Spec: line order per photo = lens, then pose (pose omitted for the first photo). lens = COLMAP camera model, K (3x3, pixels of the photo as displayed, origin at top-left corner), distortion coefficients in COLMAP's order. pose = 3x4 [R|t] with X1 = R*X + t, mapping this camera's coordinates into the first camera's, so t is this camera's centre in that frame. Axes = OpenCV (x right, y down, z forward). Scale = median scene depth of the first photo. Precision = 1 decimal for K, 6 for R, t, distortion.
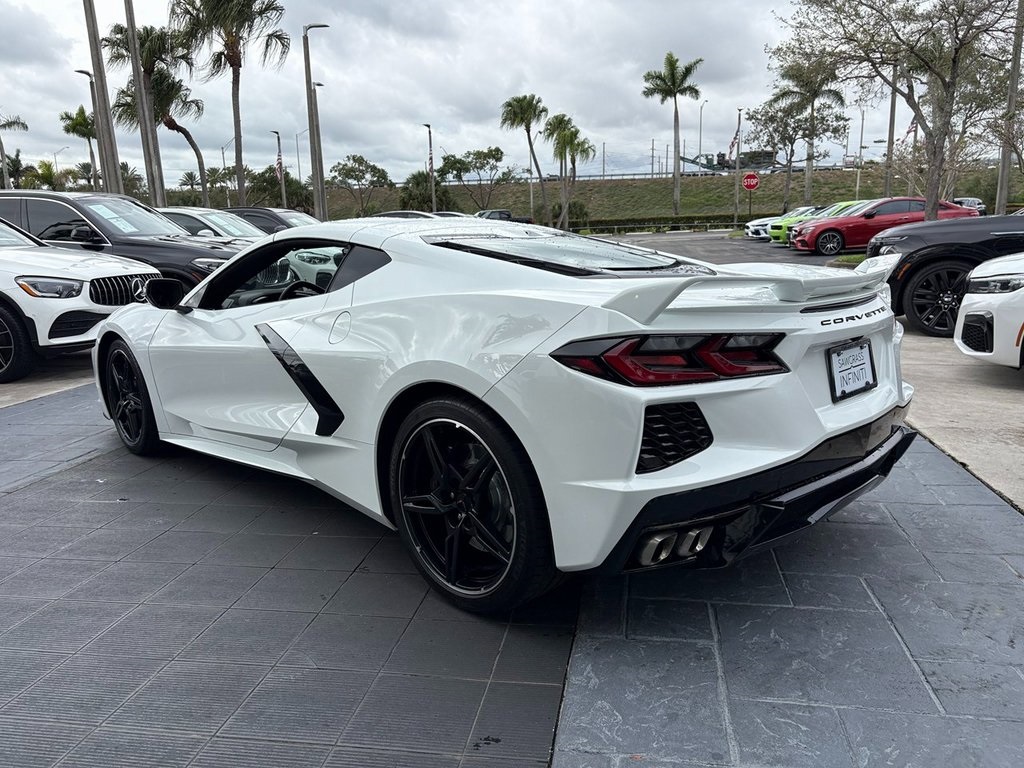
lens RADIAL K [[770.2, 0, 515.1], [0, 770.2, 384.5], [0, 0, 1]] dist [0.025934, -0.012168]
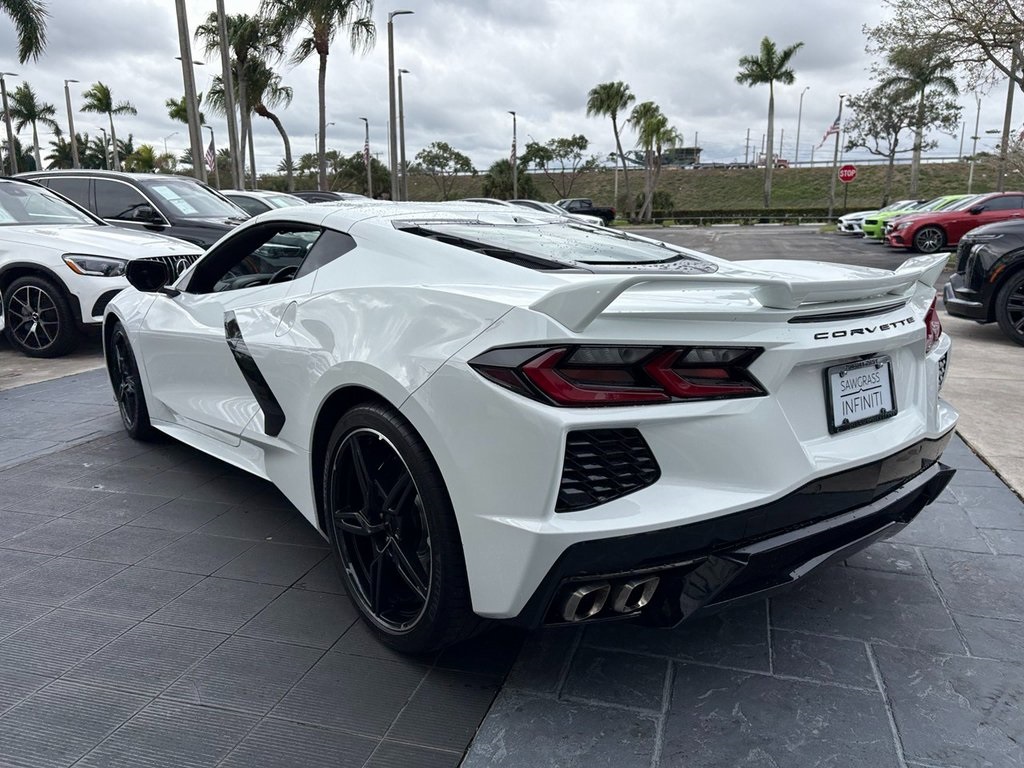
lens RADIAL K [[770.2, 0, 502.4], [0, 770.2, 387.8], [0, 0, 1]] dist [0.021518, -0.007988]
pose [[0.992042, 0.045454, -0.117419, 0.013981], [-0.043363, 0.998853, 0.020297, -0.002299], [0.118207, -0.015044, 0.992875, 0.012909]]
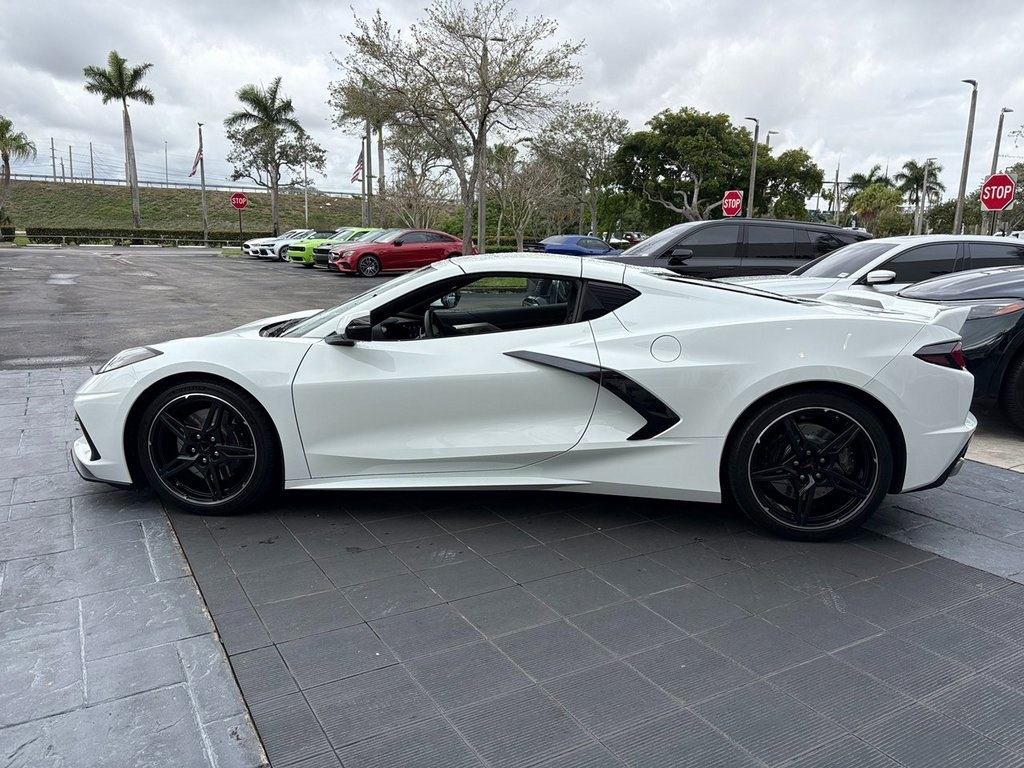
lens RADIAL K [[770.2, 0, 515.1], [0, 770.2, 384.5], [0, 0, 1]] dist [0.025934, -0.012168]
pose [[0.759932, -0.073497, 0.645834, -0.124033], [0.087945, 0.996076, 0.009873, -0.005010], [-0.644026, 0.049295, 0.763414, 0.023251]]
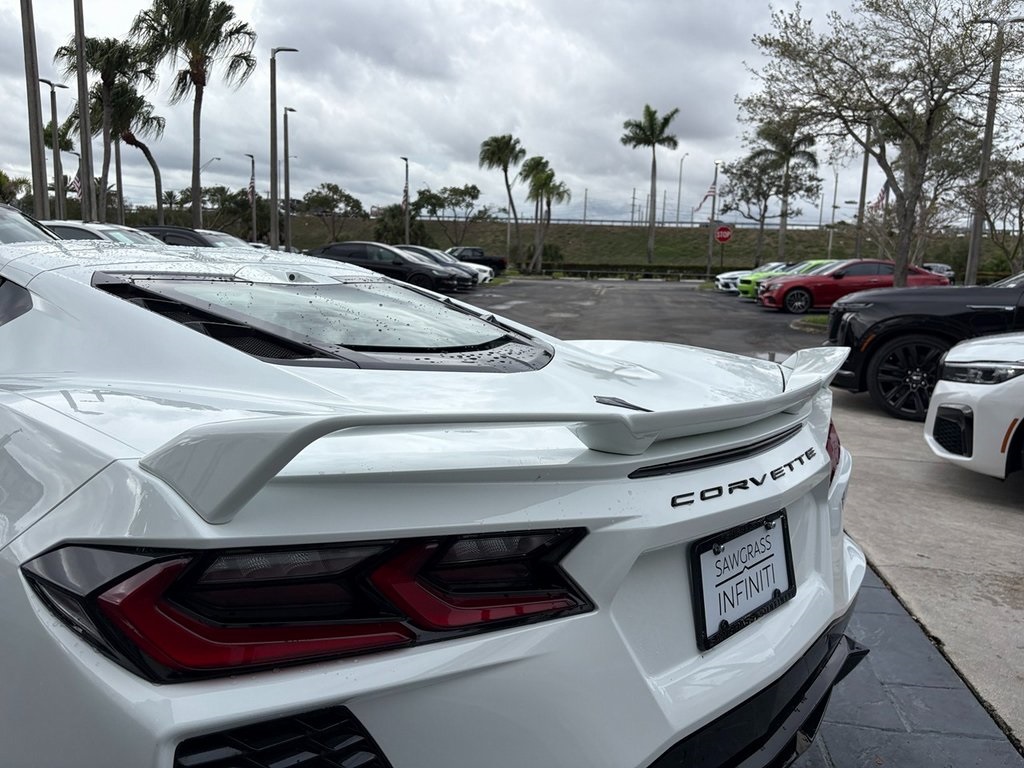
lens RADIAL K [[770.2, 0, 515.1], [0, 770.2, 384.5], [0, 0, 1]] dist [0.025934, -0.012168]
pose [[0.998012, 0.053768, 0.032873, 0.022984], [-0.052092, 0.997396, -0.049880, -0.010238], [-0.035470, 0.048068, 0.998214, 0.042753]]
